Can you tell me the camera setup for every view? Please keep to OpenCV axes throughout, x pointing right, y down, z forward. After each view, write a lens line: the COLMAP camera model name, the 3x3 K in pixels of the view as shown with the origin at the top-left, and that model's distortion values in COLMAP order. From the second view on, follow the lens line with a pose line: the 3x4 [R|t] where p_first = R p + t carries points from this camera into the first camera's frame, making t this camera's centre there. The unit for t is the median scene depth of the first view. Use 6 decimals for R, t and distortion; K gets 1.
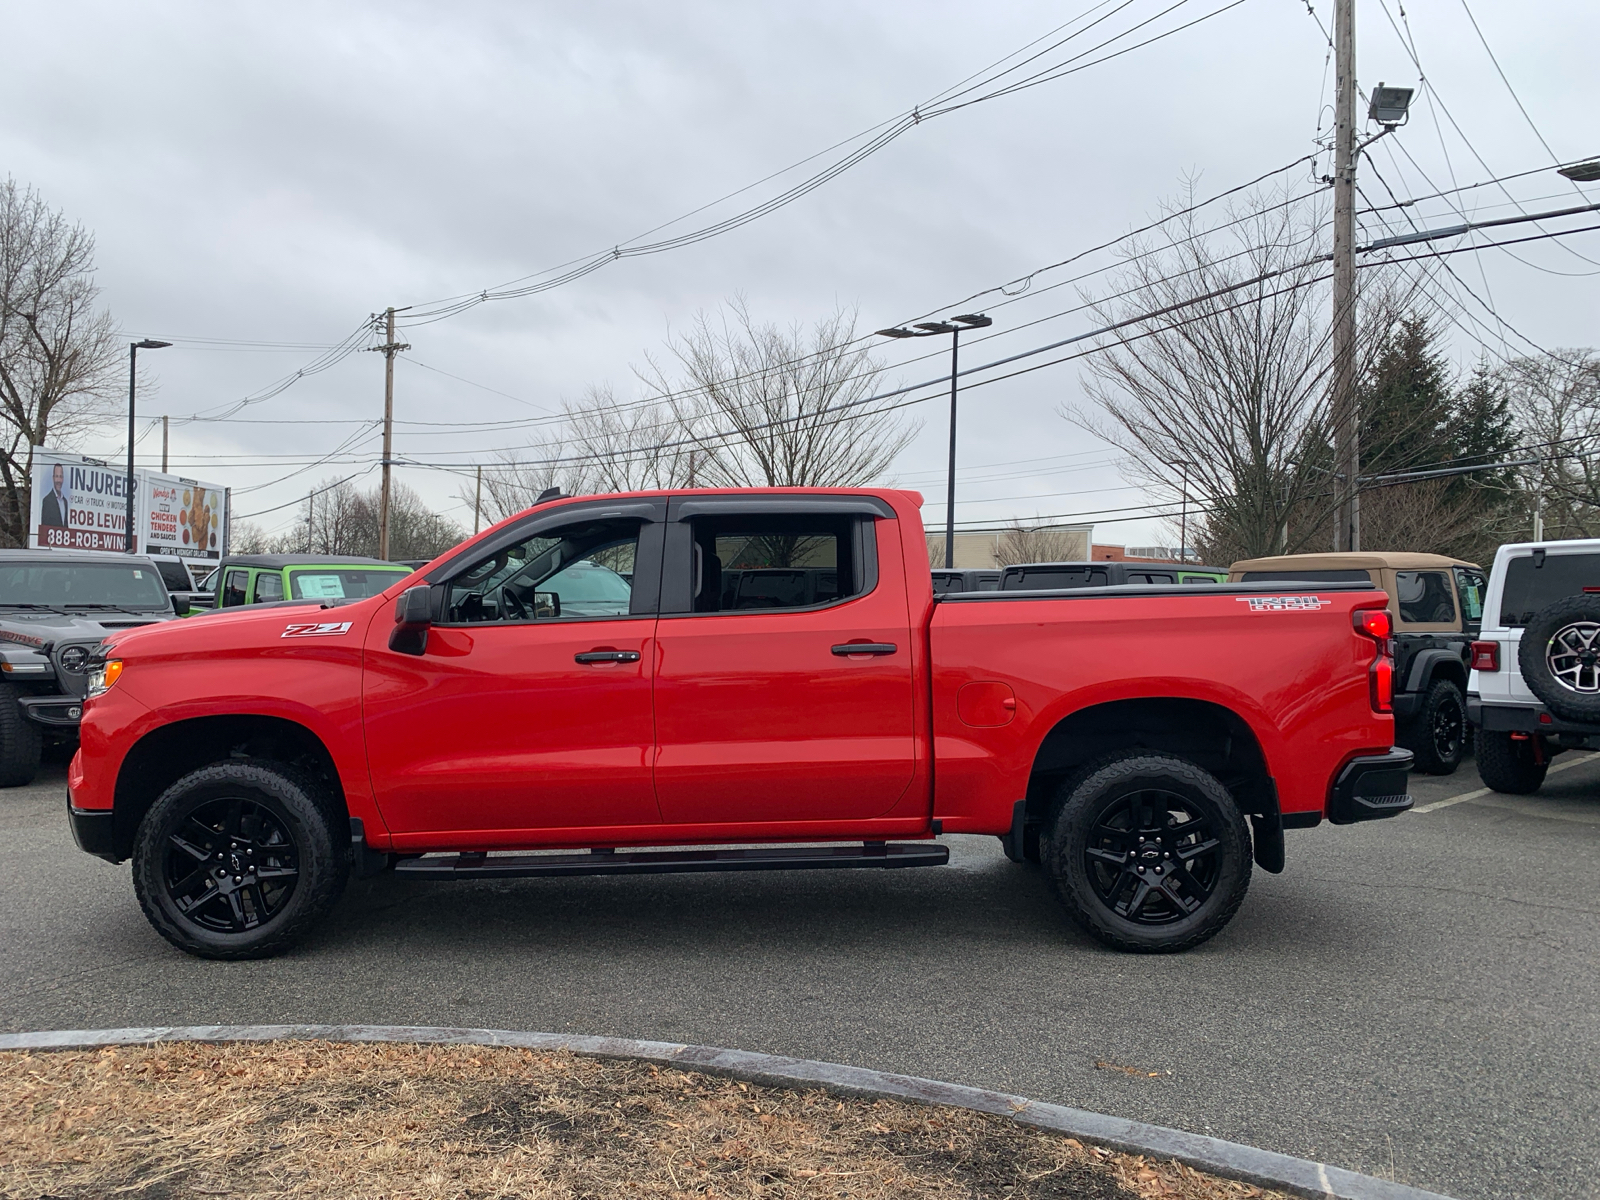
lens RADIAL K [[1200.0, 0, 782.4], [0, 1200.0, 591.0], [0, 0, 1]] dist [0.001292, -0.003920]
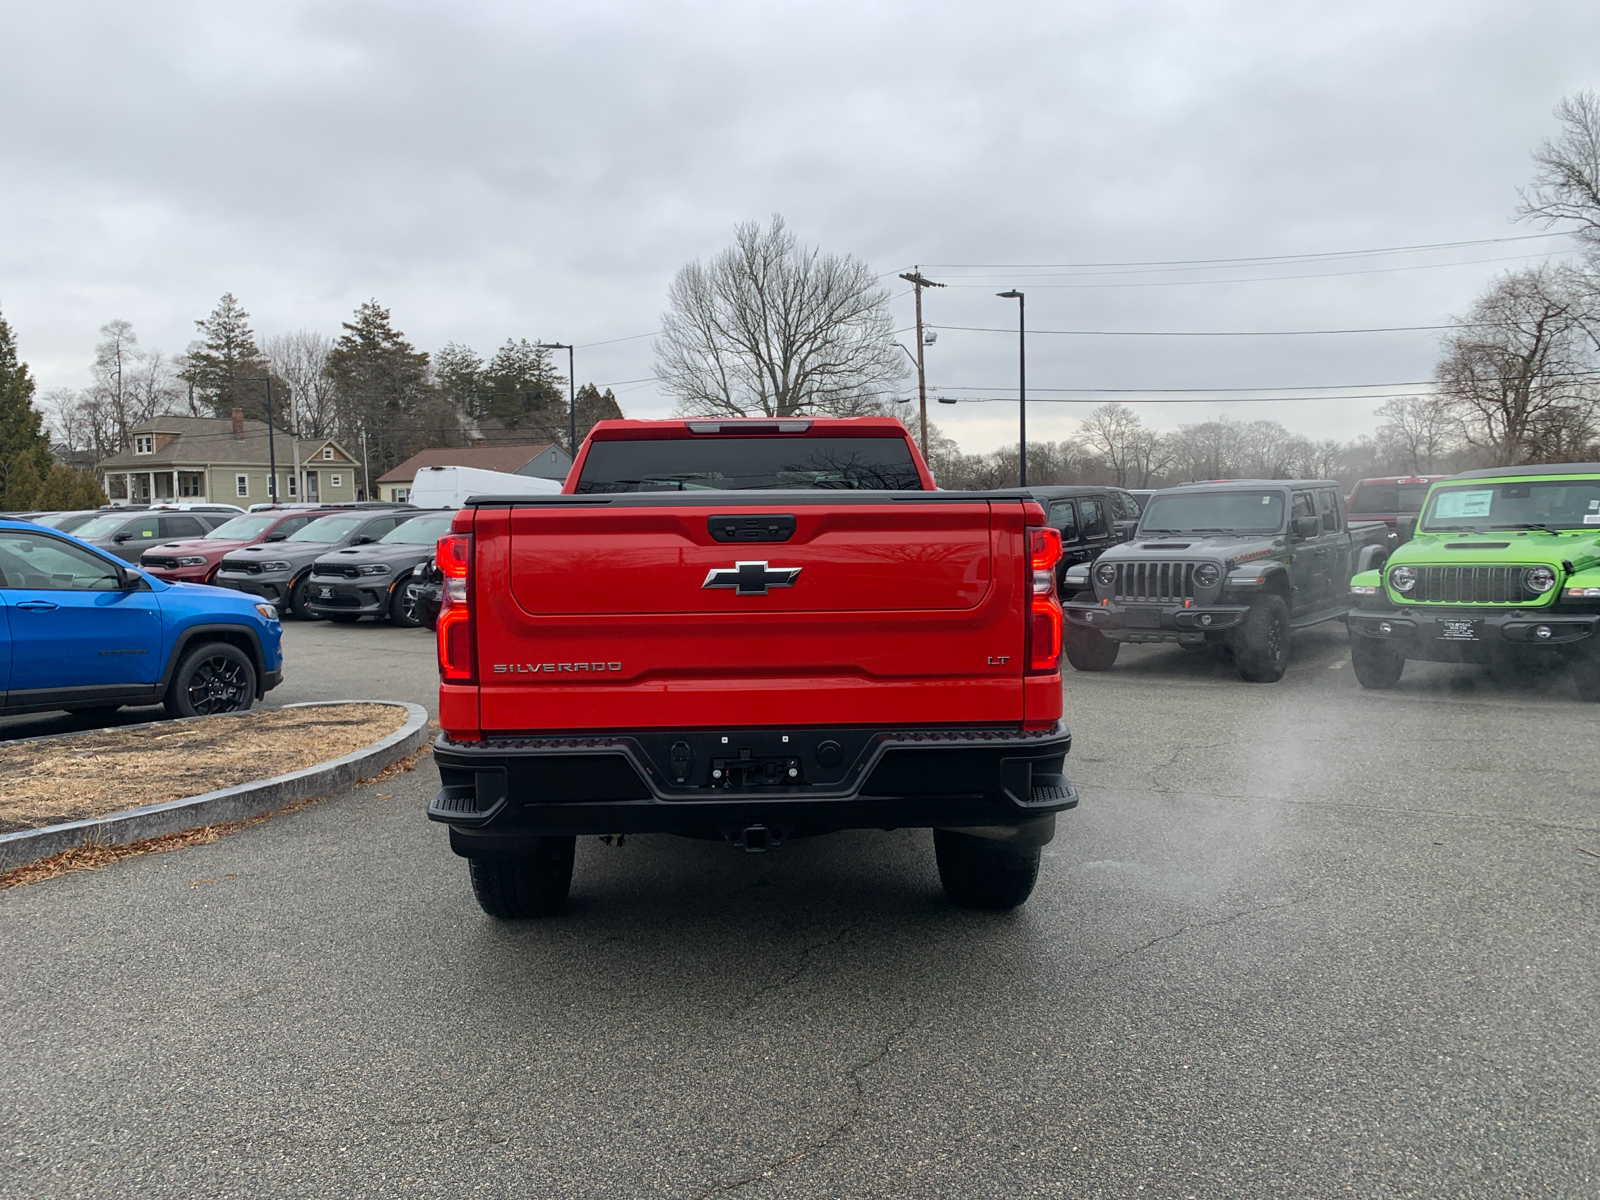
lens RADIAL K [[1218.9, 0, 800.0], [0, 1218.9, 600.0], [0, 0, 1]] dist [0.099695, -0.175151]
pose [[0.016392, 0.047431, -0.998740, 0.140834], [0.028837, 0.998436, 0.047890, 0.002744], [0.999450, -0.029586, 0.014998, 0.137630]]
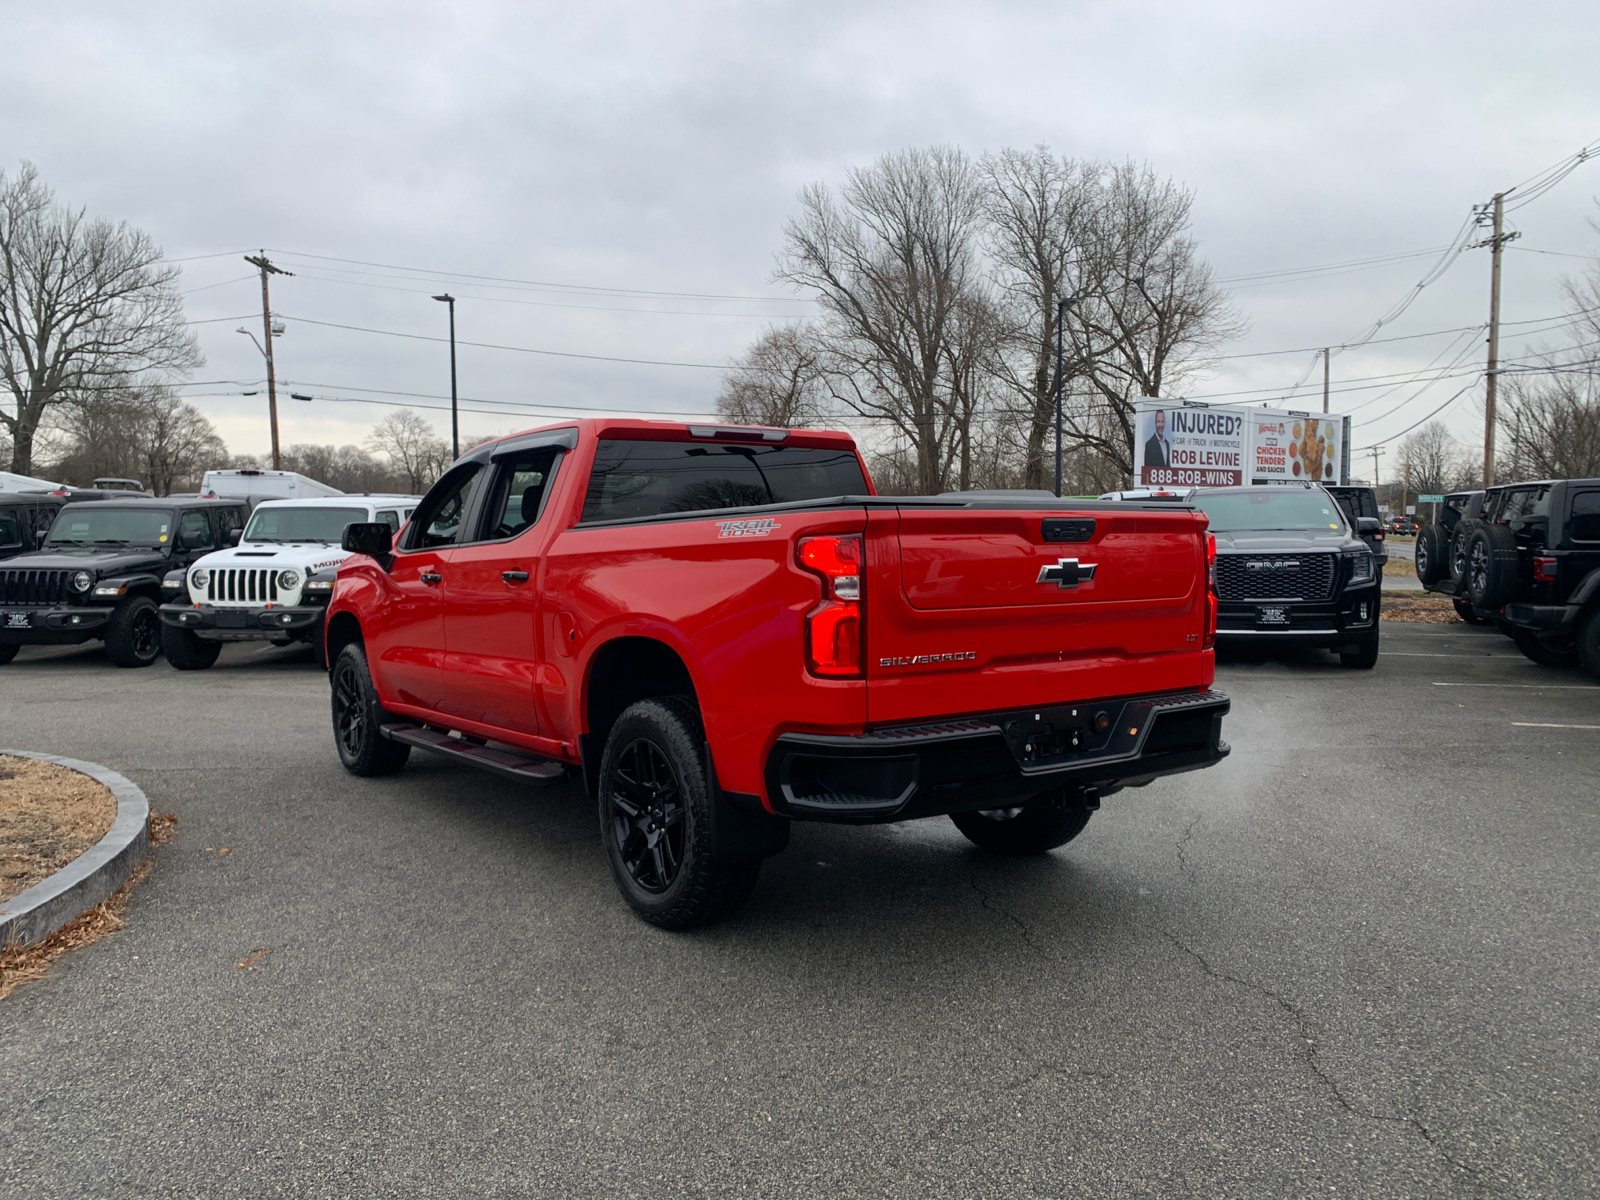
lens RADIAL K [[1228.1, 0, 799.8], [0, 1228.1, 569.5], [0, 0, 1]] dist [0.008220, -0.000954]
pose [[0.576887, 0.013734, -0.816708, 0.124692], [0.018145, 0.999396, 0.029623, 0.001610], [0.816622, -0.031908, 0.576290, 0.064198]]
